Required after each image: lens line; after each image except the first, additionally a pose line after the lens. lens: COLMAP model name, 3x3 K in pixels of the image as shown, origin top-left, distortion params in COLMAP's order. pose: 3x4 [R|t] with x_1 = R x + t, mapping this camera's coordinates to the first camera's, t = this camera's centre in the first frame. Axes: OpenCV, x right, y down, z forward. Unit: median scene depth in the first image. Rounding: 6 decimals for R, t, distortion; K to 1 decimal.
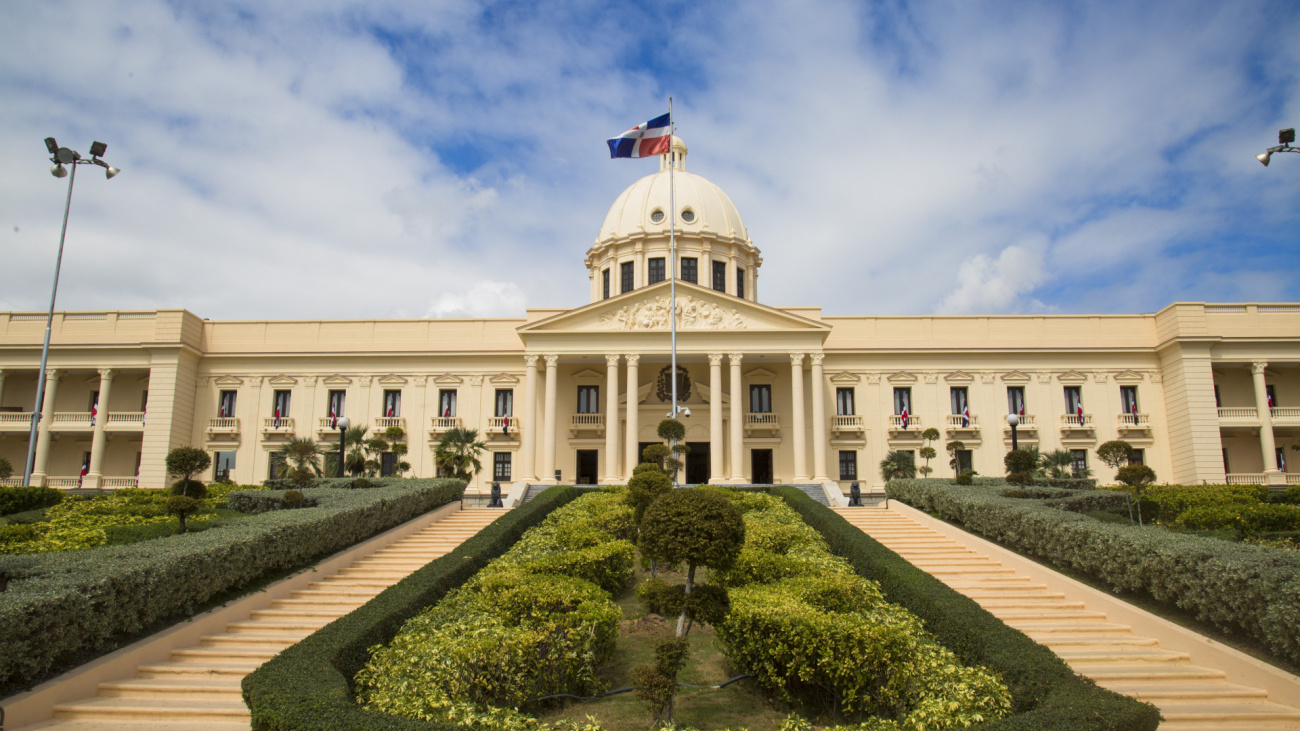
lens RADIAL K [[900.4, 0, 650.0], [0, 900.4, 365.5], [0, 0, 1]] dist [-0.042762, -0.000220]
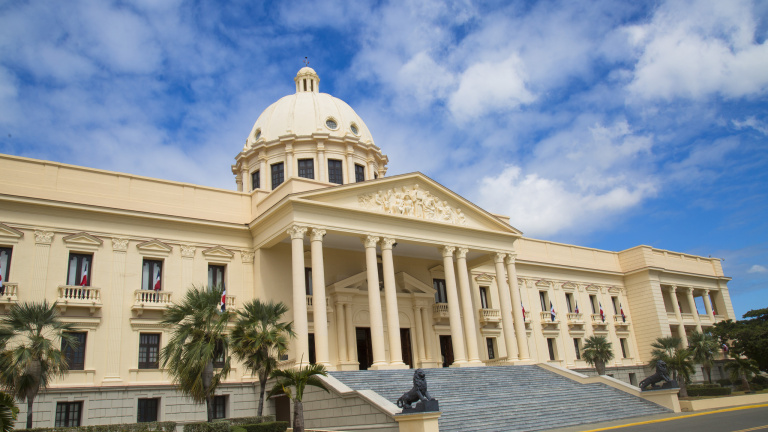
lens RADIAL K [[531.9, 0, 384.0], [0, 531.9, 216.0], [0, 0, 1]] dist [-0.042762, -0.000220]
pose [[0.843287, 0.130926, 0.521273, -0.300177], [-0.069874, 0.988351, -0.135202, 0.038595], [-0.532902, 0.077591, 0.842612, 0.453442]]
